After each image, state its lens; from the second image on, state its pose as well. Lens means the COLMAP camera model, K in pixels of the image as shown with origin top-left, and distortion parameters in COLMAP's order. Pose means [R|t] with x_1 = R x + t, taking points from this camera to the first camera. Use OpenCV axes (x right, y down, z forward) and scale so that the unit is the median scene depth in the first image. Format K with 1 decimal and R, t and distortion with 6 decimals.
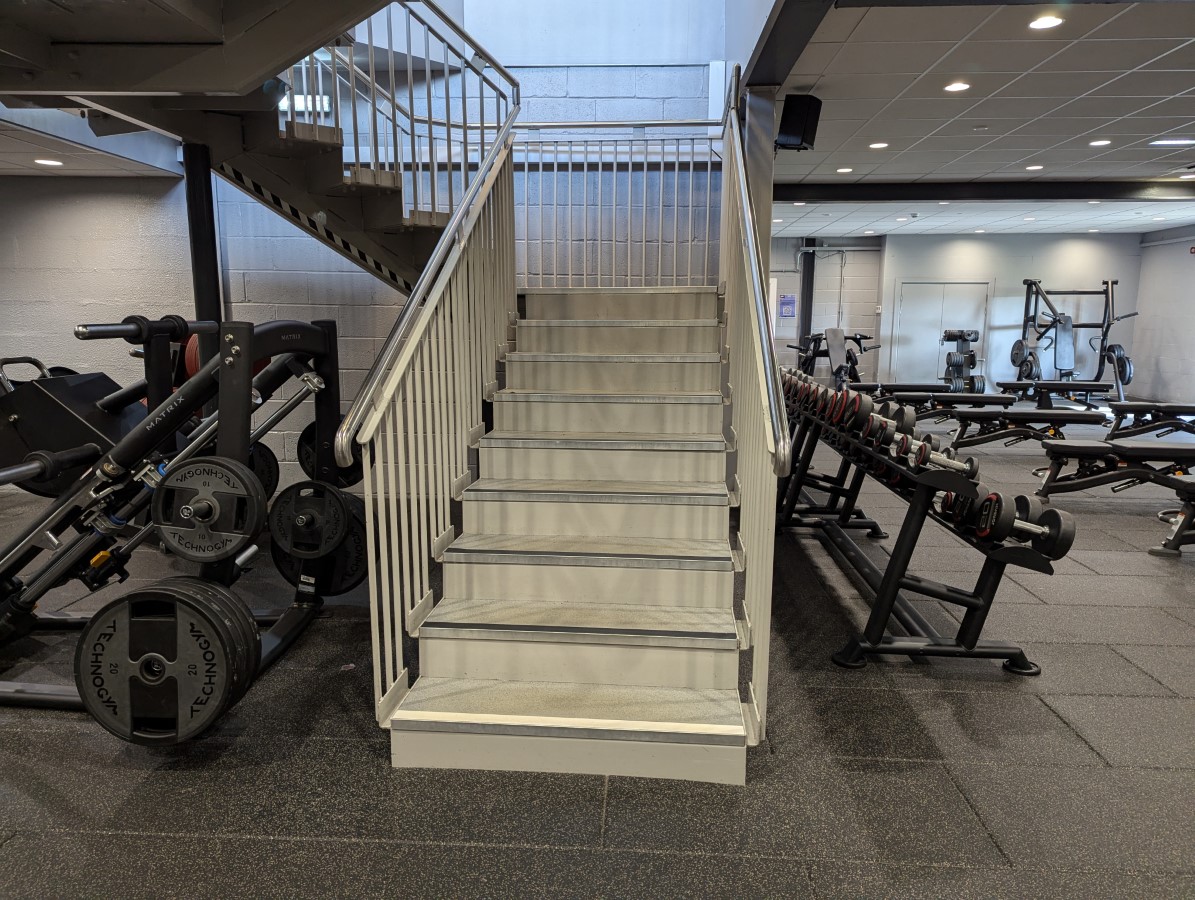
lens RADIAL K [[831.5, 0, 597.8], [0, 831.5, 447.4], [0, 0, 1]] dist [0.049379, -0.032213]
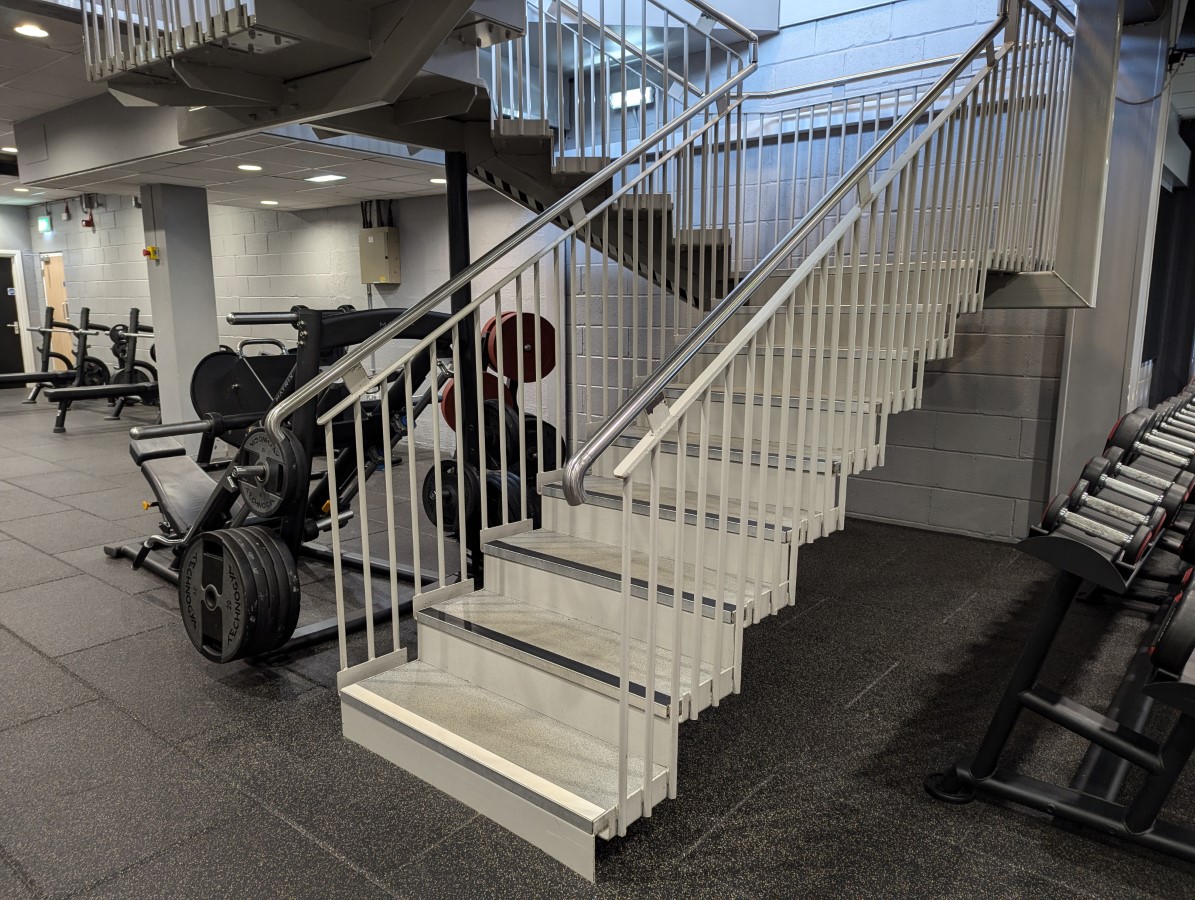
lens RADIAL K [[831.5, 0, 598.2], [0, 831.5, 458.8], [0, 0, 1]] dist [0.049379, -0.032213]
pose [[0.814746, 0.100241, -0.571087, 0.486666], [-0.086739, 0.994930, 0.050890, -0.036848], [0.573294, 0.008073, 0.819310, 0.270015]]
